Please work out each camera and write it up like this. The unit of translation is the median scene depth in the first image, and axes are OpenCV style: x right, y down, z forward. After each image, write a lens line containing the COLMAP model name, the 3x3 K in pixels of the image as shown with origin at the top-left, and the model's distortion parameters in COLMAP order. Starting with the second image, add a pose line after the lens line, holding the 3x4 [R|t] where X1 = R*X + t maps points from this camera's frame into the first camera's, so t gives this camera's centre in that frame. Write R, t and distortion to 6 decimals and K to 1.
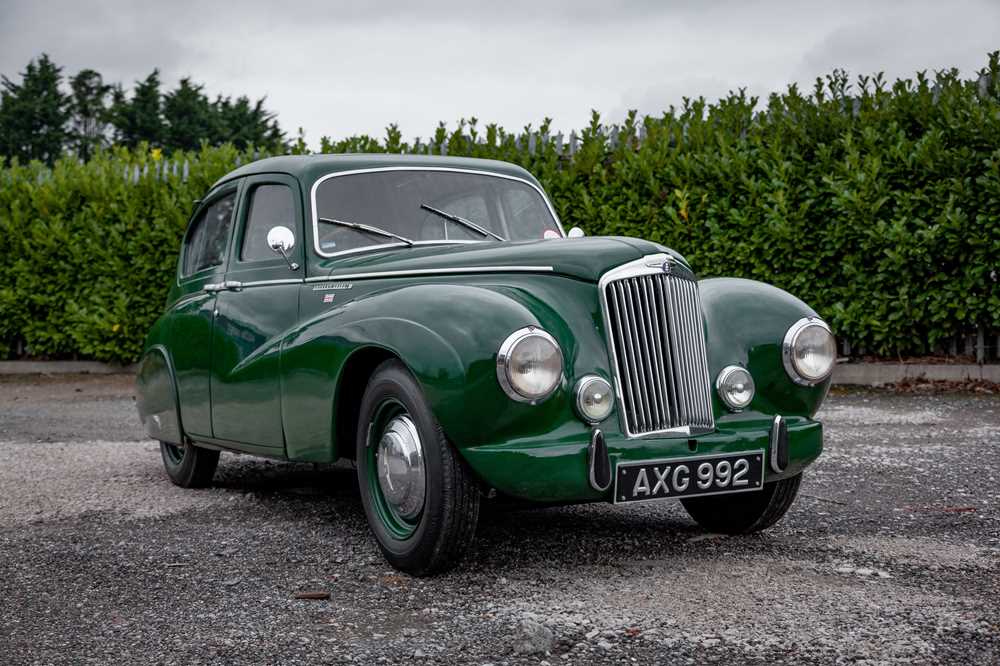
lens RADIAL K [[1296.6, 0, 500.0], [0, 1296.6, 333.0], [0, 0, 1]] dist [0.034536, -0.007235]
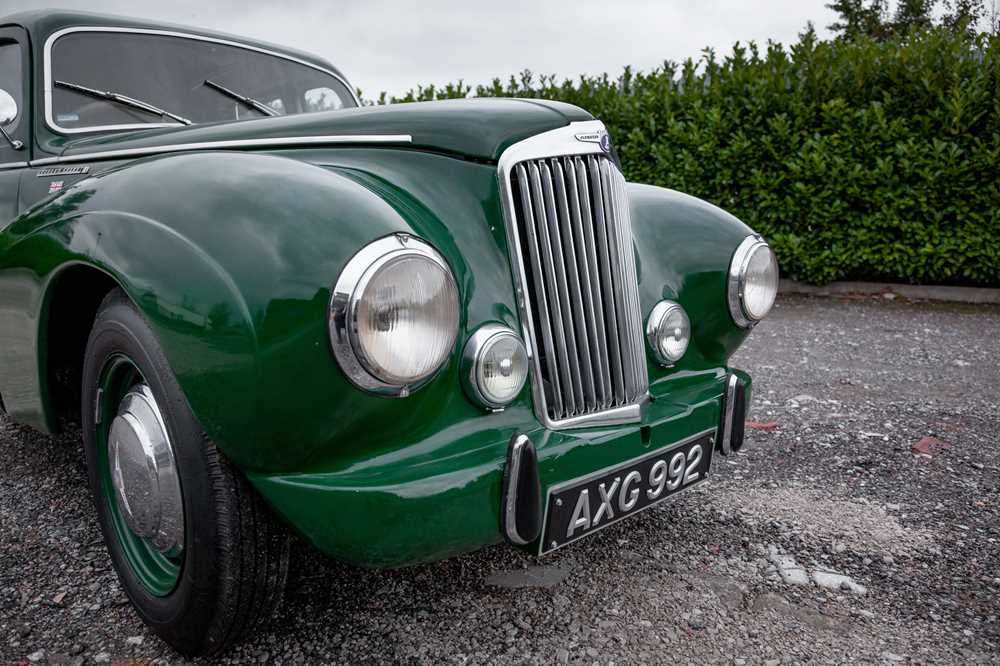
lens RADIAL K [[717.4, 0, 500.0], [0, 717.4, 333.0], [0, 0, 1]] dist [-0.033050, 0.003925]
pose [[0.958956, -0.008003, 0.283441, -0.004372], [-0.027175, 0.992407, 0.119959, -0.000456], [-0.282249, -0.122738, 0.951457, 0.202553]]
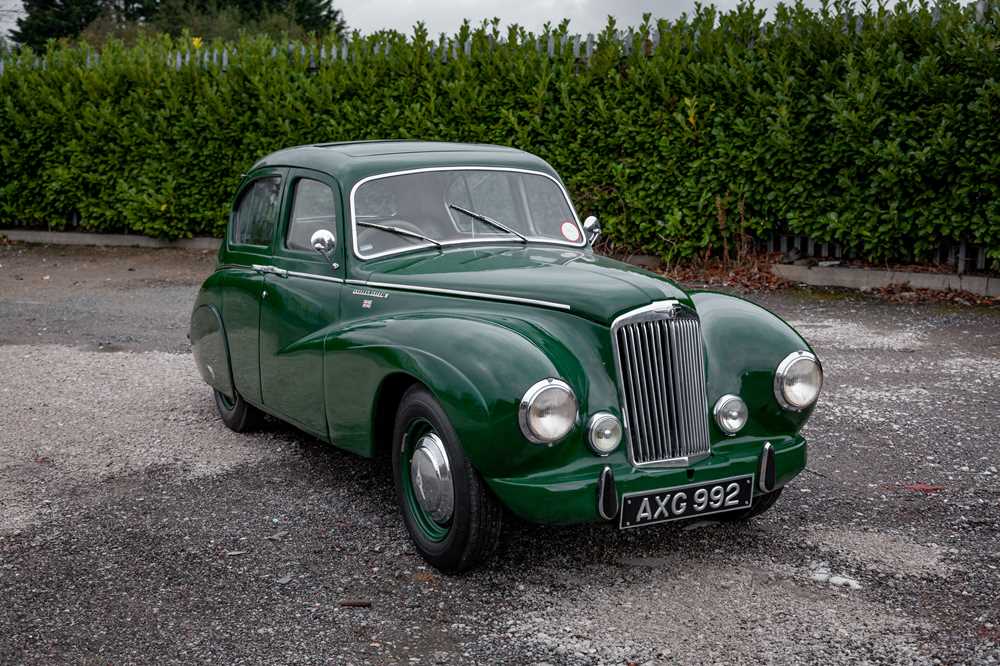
lens RADIAL K [[1203.3, 0, 500.0], [0, 1203.3, 333.0], [0, 0, 1]] dist [0.020437, 0.022217]
pose [[0.999813, 0.015151, -0.011988, -0.001975], [-0.013500, 0.991751, 0.127470, -0.048401], [0.013820, -0.127284, 0.991770, -0.008012]]
